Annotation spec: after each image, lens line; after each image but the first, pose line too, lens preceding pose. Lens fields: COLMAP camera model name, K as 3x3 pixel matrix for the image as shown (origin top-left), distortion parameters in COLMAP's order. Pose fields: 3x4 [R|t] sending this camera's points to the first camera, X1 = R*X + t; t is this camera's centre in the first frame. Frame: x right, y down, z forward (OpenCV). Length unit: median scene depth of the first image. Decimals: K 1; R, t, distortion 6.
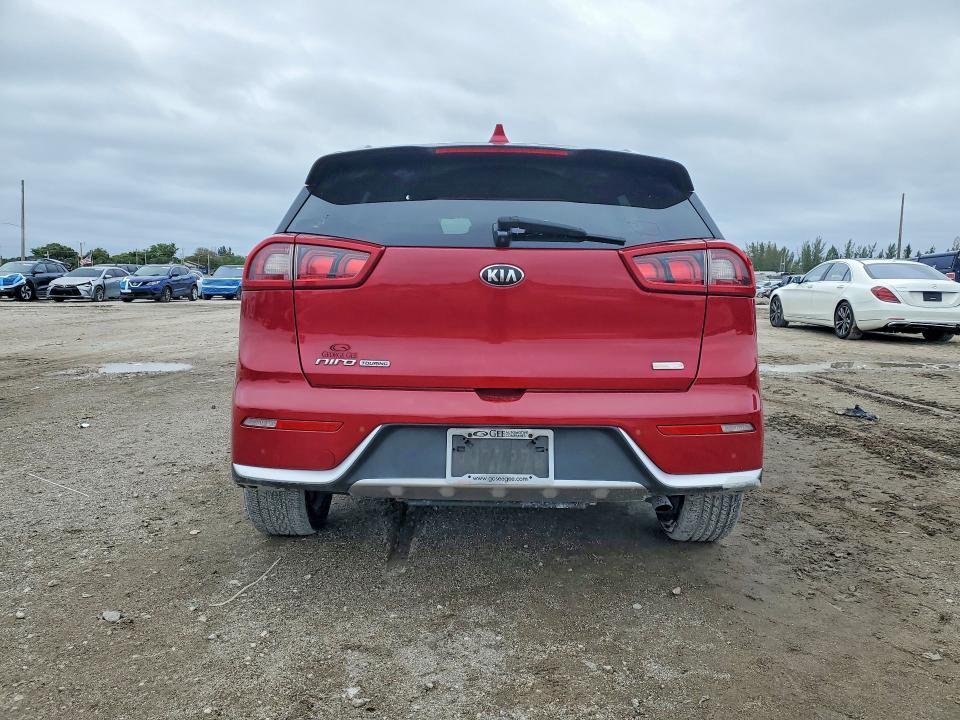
lens RADIAL K [[768.3, 0, 480.0], [0, 768.3, 360.0], [0, 0, 1]] dist [-0.001673, 0.004741]
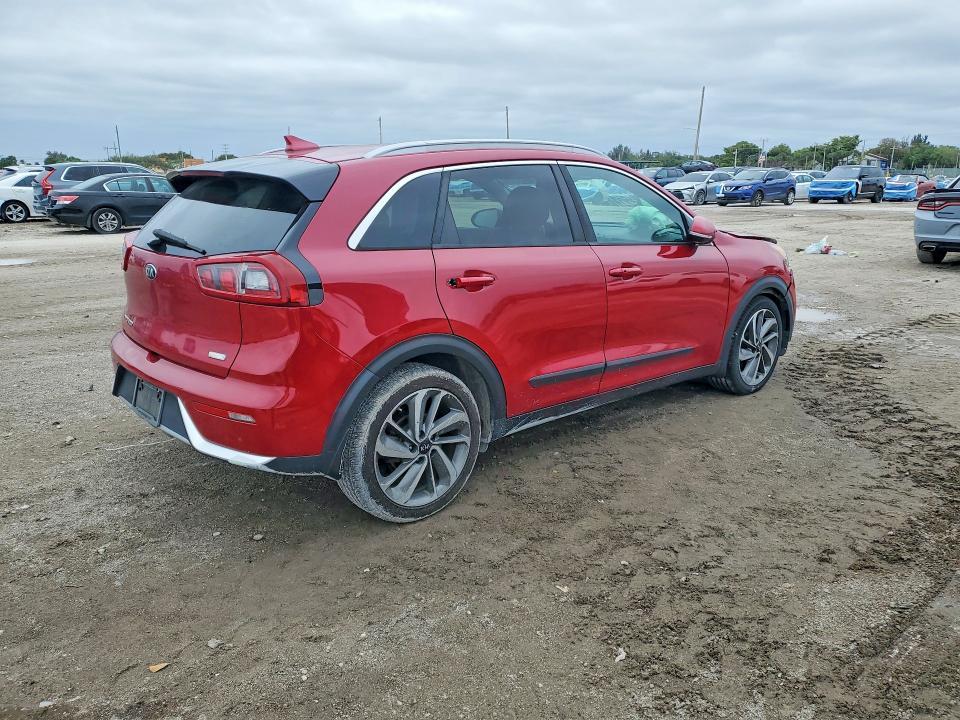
lens RADIAL K [[768.3, 0, 480.0], [0, 768.3, 360.0], [0, 0, 1]] dist [-0.001673, 0.004741]
pose [[0.643407, 0.166133, -0.747280, 0.146322], [-0.060868, 0.984179, 0.166392, -0.022029], [0.763101, -0.061573, 0.643339, 0.053645]]
